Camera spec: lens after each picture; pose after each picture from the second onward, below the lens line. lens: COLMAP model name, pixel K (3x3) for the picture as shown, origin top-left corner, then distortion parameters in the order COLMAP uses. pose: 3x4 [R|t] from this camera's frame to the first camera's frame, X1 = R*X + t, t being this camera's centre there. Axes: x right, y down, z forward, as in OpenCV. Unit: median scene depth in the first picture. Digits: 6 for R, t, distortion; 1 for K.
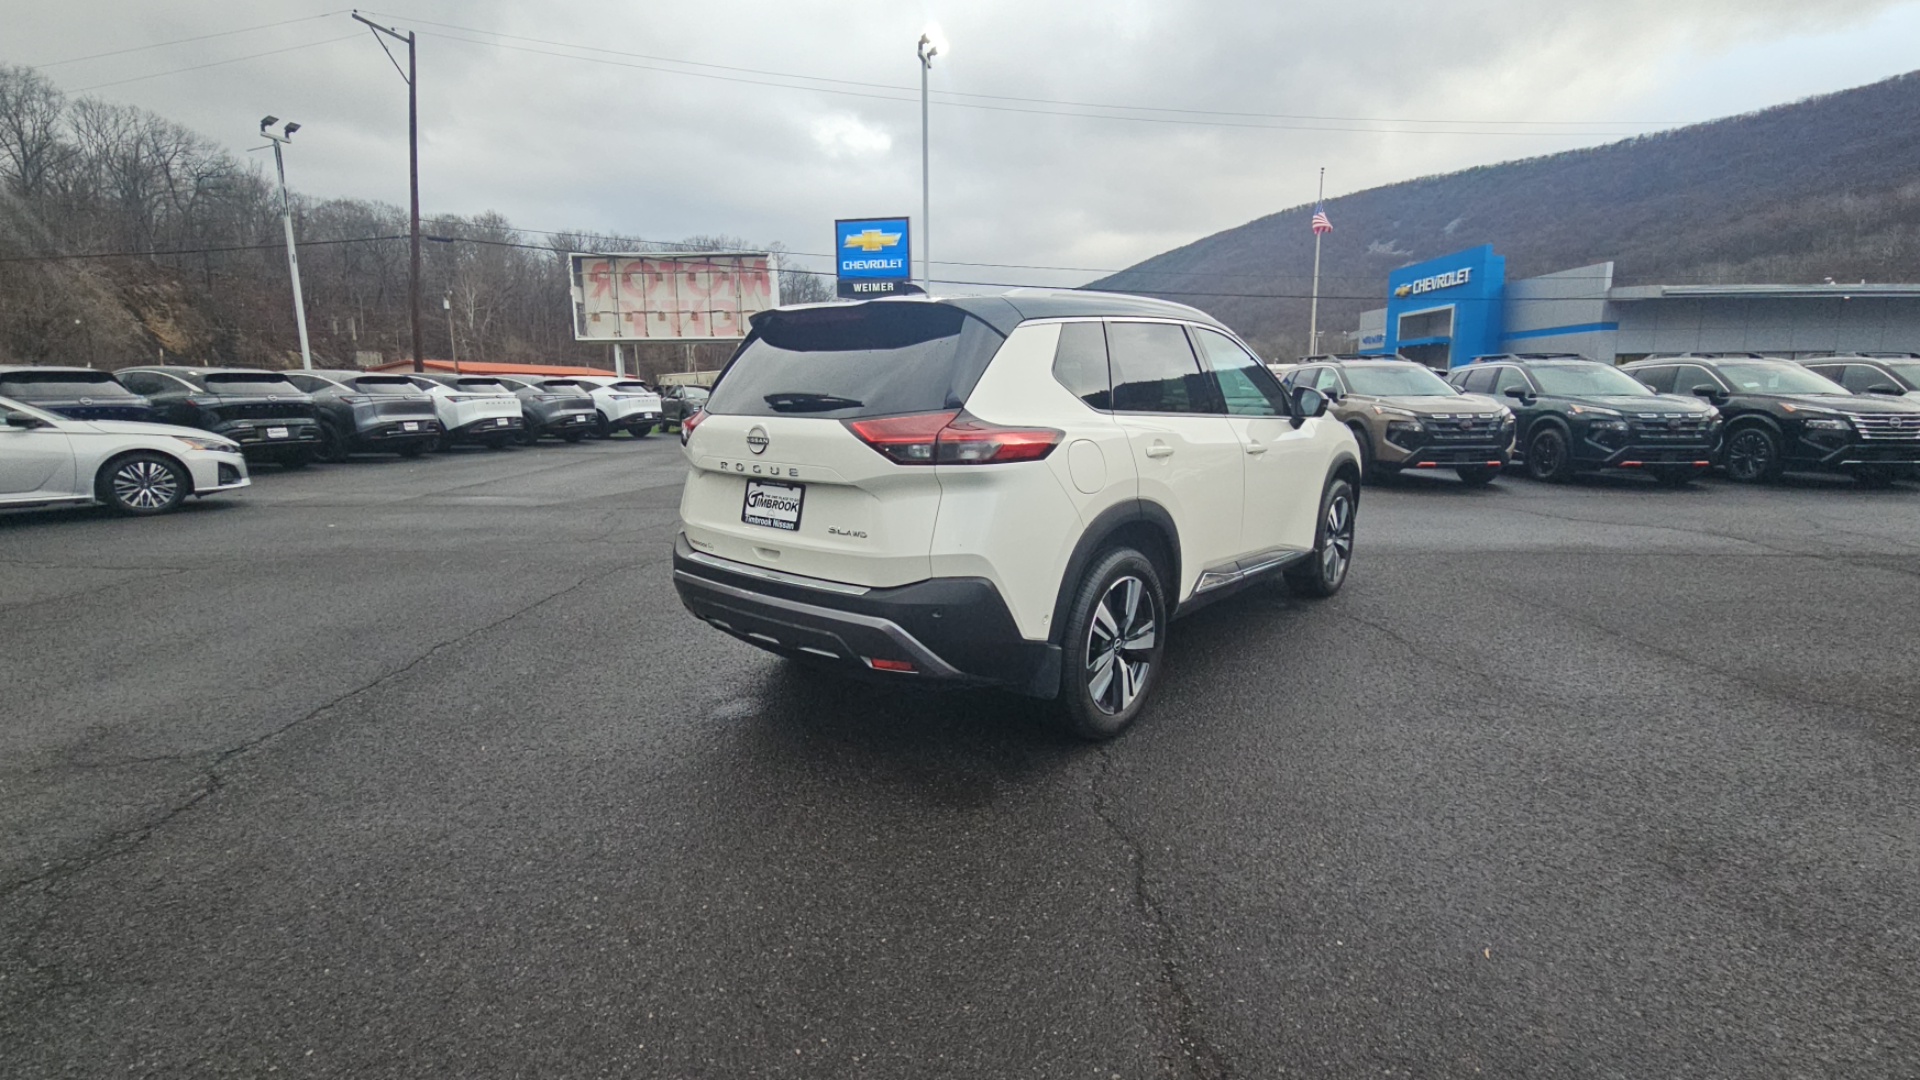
lens RADIAL K [[855.7, 0, 957.9], [0, 855.7, 542.4], [0, 0, 1]] dist [0.018244, -0.011028]
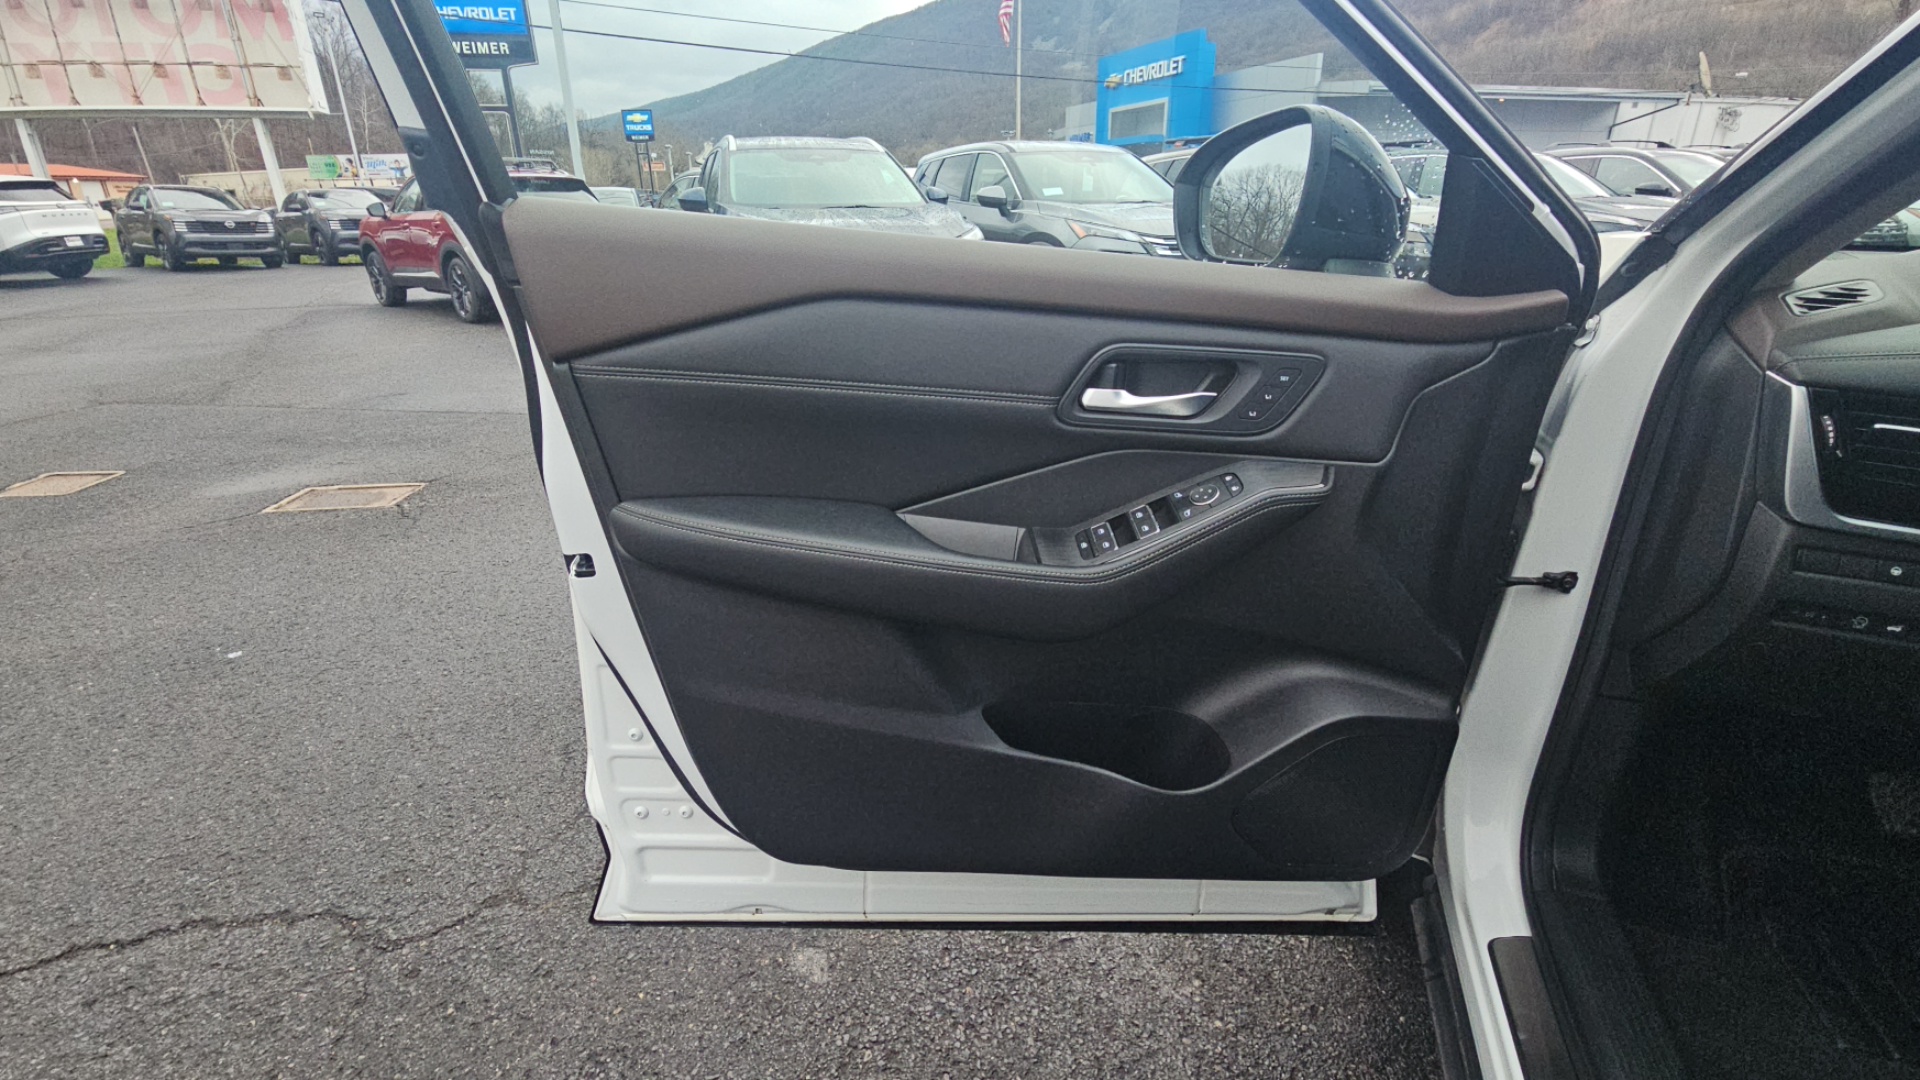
lens RADIAL K [[855.7, 0, 957.2], [0, 855.7, 536.6], [0, 0, 1]] dist [0.018244, -0.011028]
pose [[0.938343, -0.130494, 0.320131, -0.007285], [0.063738, 0.975450, 0.210797, -0.026637], [-0.339779, -0.177395, 0.923624, 0.156663]]
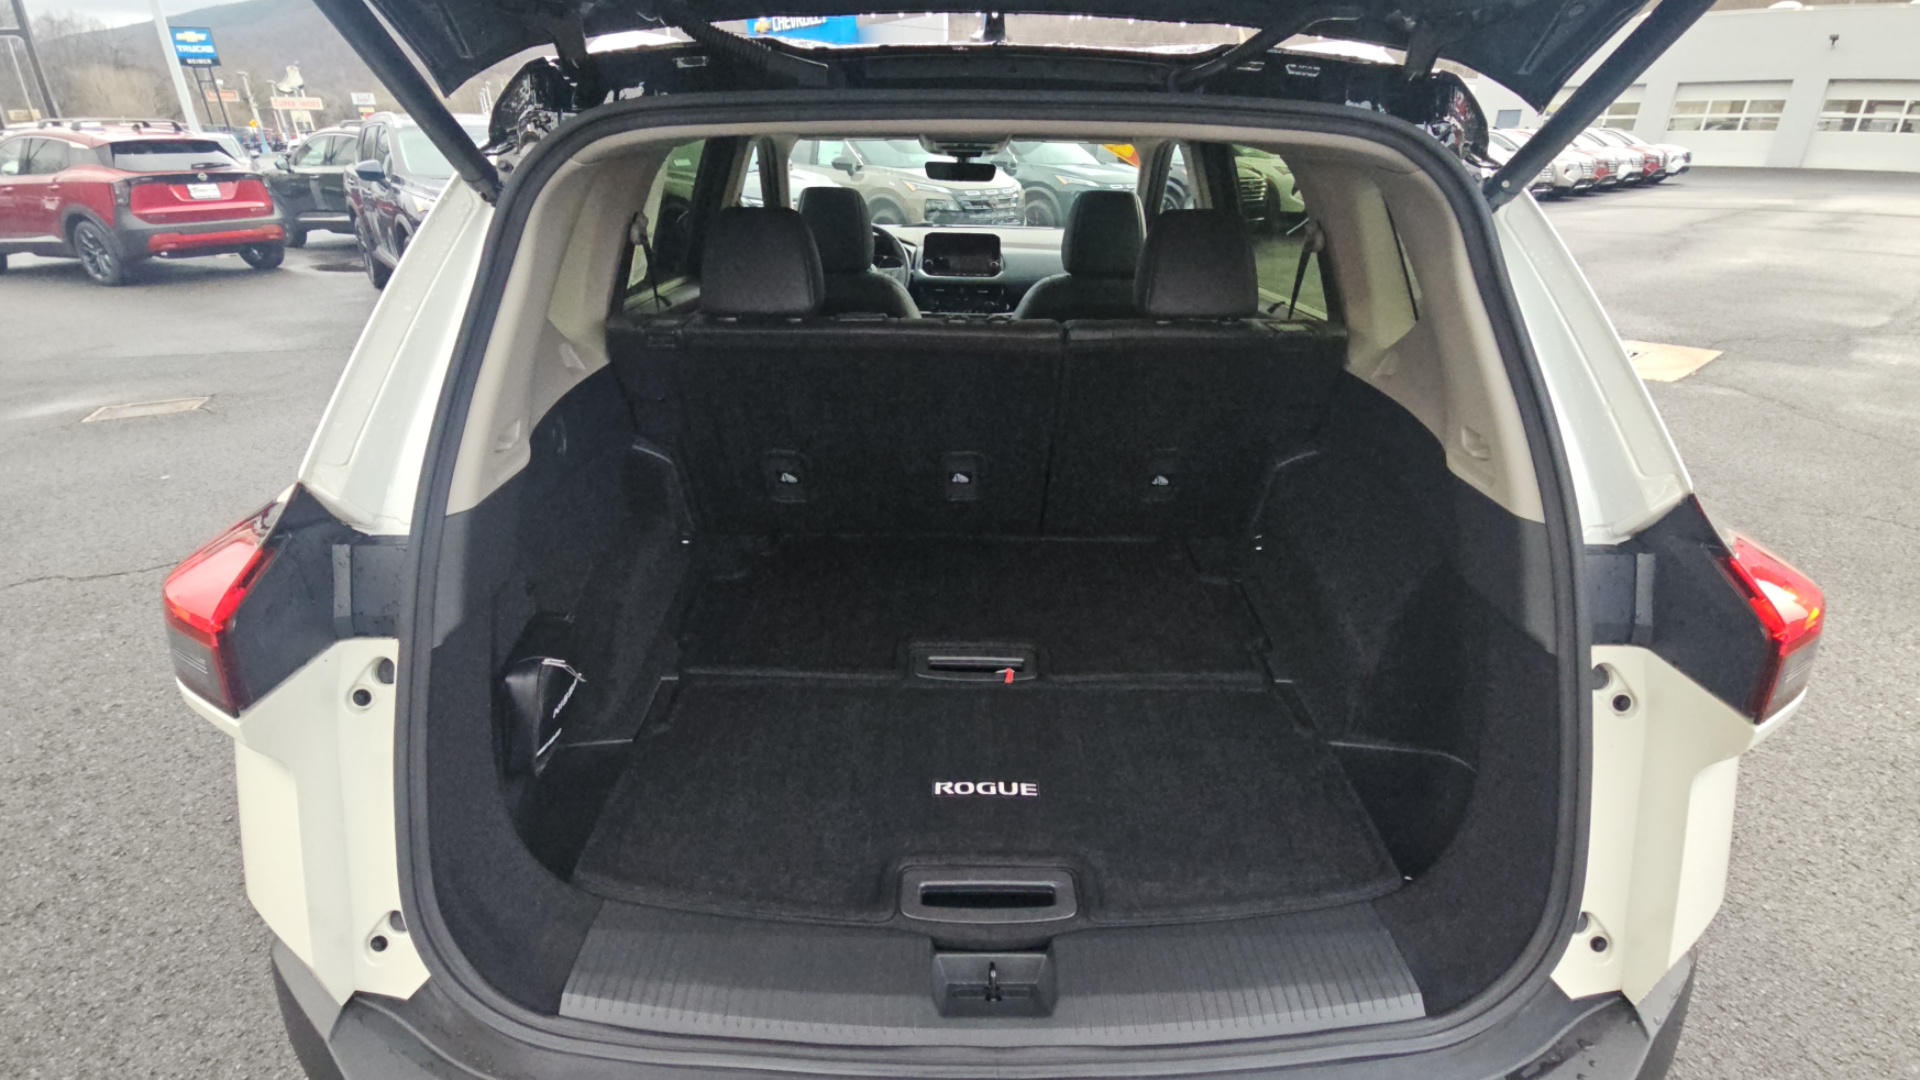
lens RADIAL K [[855.7, 0, 954.1], [0, 855.7, 538.0], [0, 0, 1]] dist [0.018244, -0.011028]
pose [[0.769272, -0.265642, 0.581081, -0.030882], [0.104941, 0.949653, 0.295207, -0.021310], [-0.630244, -0.166116, 0.758418, 0.076422]]
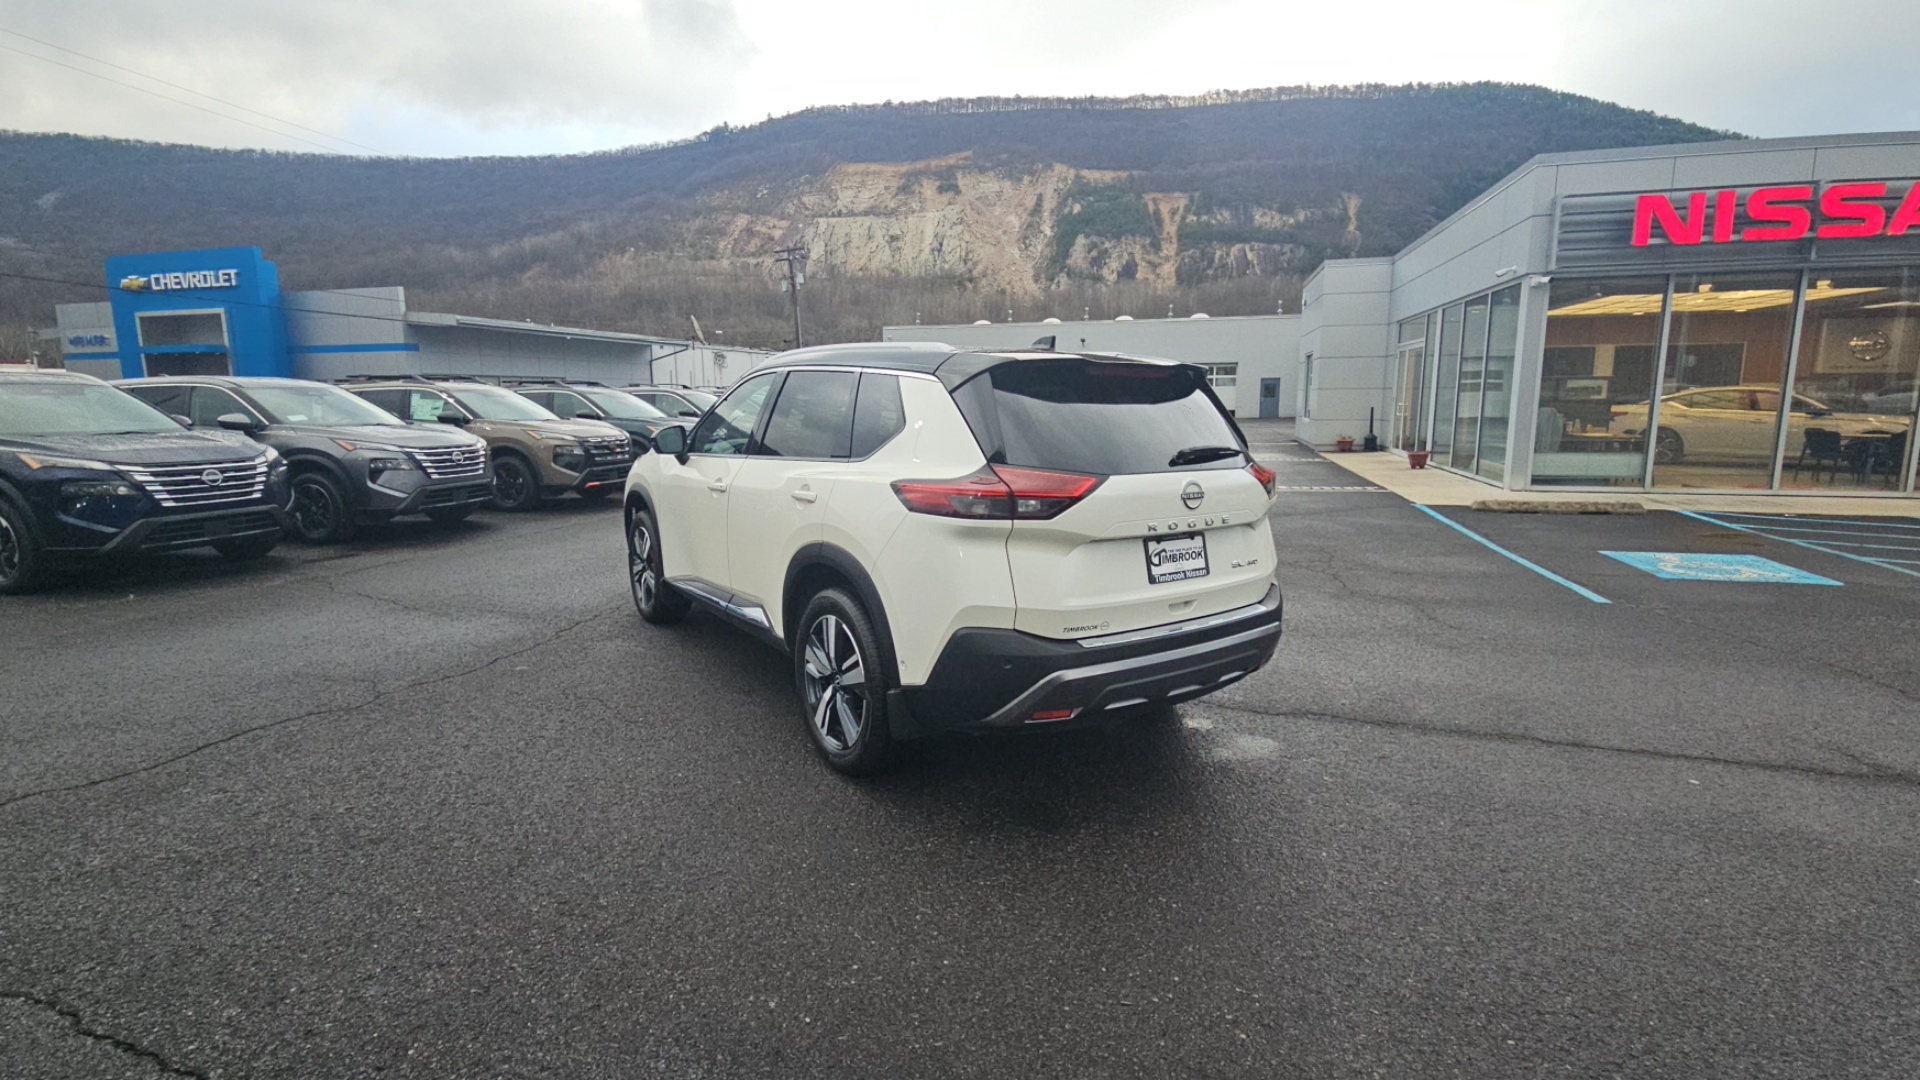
lens RADIAL K [[855.7, 0, 954.1], [0, 855.7, 547.4], [0, 0, 1]] dist [0.018244, -0.011028]
pose [[0.277441, -0.157634, 0.947723, -0.112835], [0.167095, 0.979331, 0.113975, -0.019551], [-0.946100, 0.126739, 0.298046, 0.085692]]
